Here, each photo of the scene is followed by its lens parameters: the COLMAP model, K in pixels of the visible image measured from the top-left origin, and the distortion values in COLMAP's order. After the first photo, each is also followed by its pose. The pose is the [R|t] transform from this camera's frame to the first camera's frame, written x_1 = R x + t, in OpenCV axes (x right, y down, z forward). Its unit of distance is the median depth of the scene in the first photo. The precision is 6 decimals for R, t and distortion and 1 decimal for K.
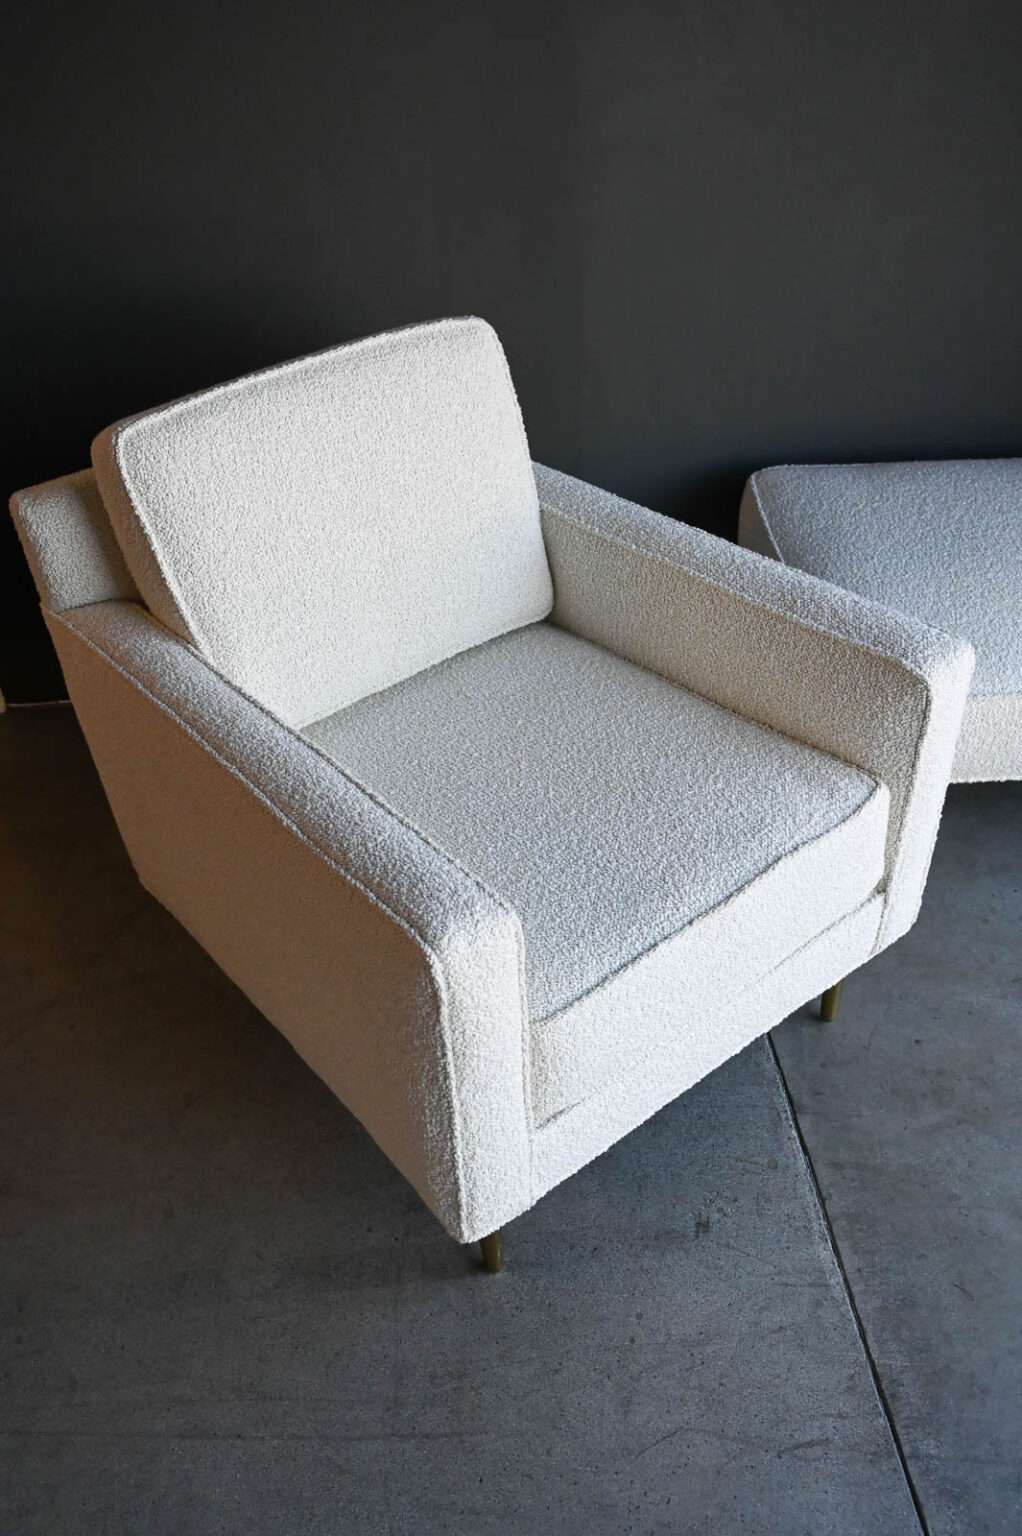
lens RADIAL K [[1382.1, 0, 498.0], [0, 1382.1, 789.7], [0, 0, 1]] dist [-0.010834, 0.001478]
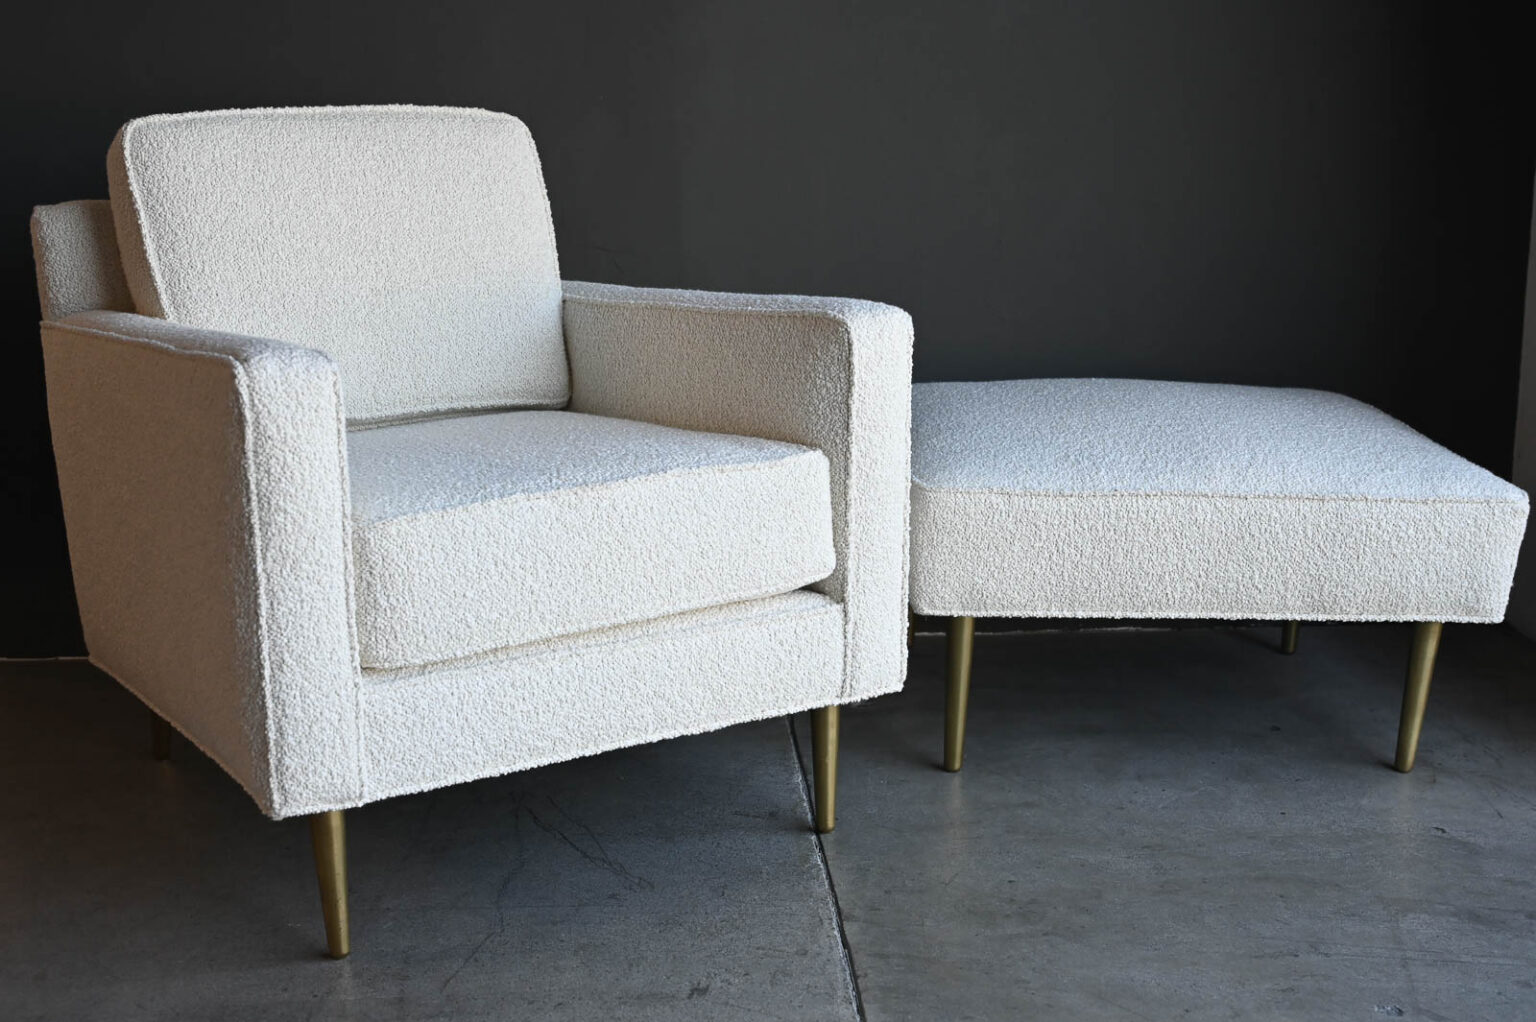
lens RADIAL K [[1890.7, 0, 768.8], [0, 1890.7, 499.3], [0, 0, 1]] dist [-0.011036, -0.008817]
pose [[0.994811, 0.046053, -0.090725, 0.364084], [-0.081769, 0.892504, -0.443565, 0.608433], [0.060545, 0.448682, 0.891638, -0.152933]]
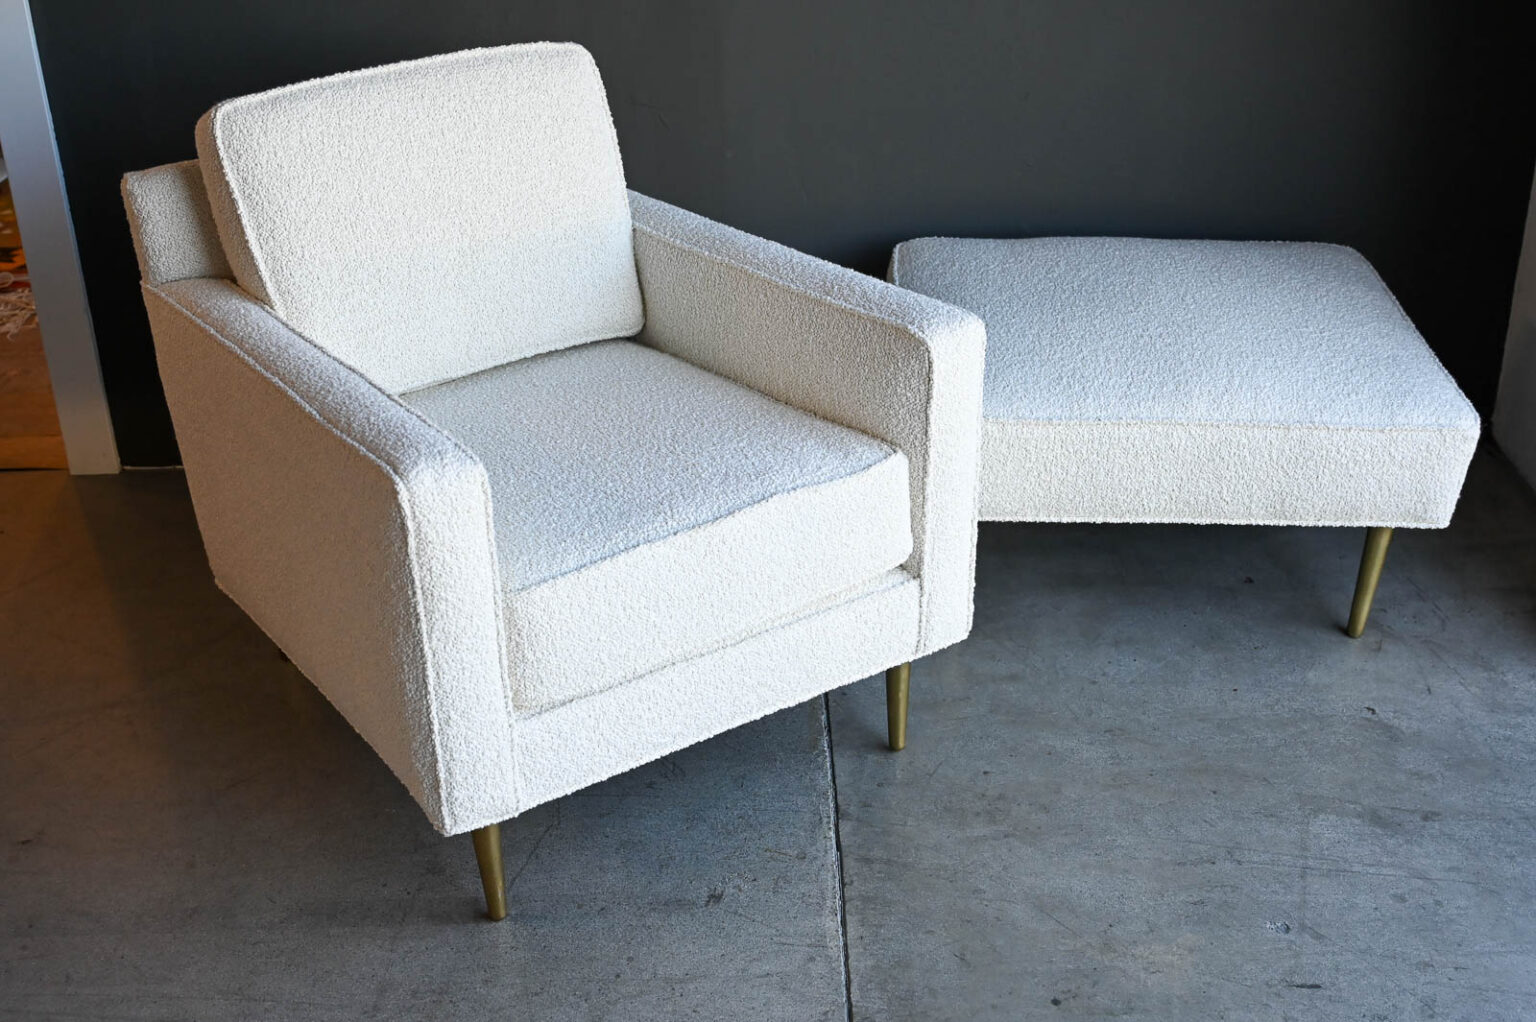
lens RADIAL K [[1925.3, 0, 740.6], [0, 1925.3, 529.1], [0, 0, 1]] dist [-0.003953, -0.029750]
pose [[0.996256, 0.047620, -0.072159, 0.266516], [-0.060548, 0.980075, -0.189174, 0.334276], [0.061713, 0.192835, 0.979289, -0.415791]]
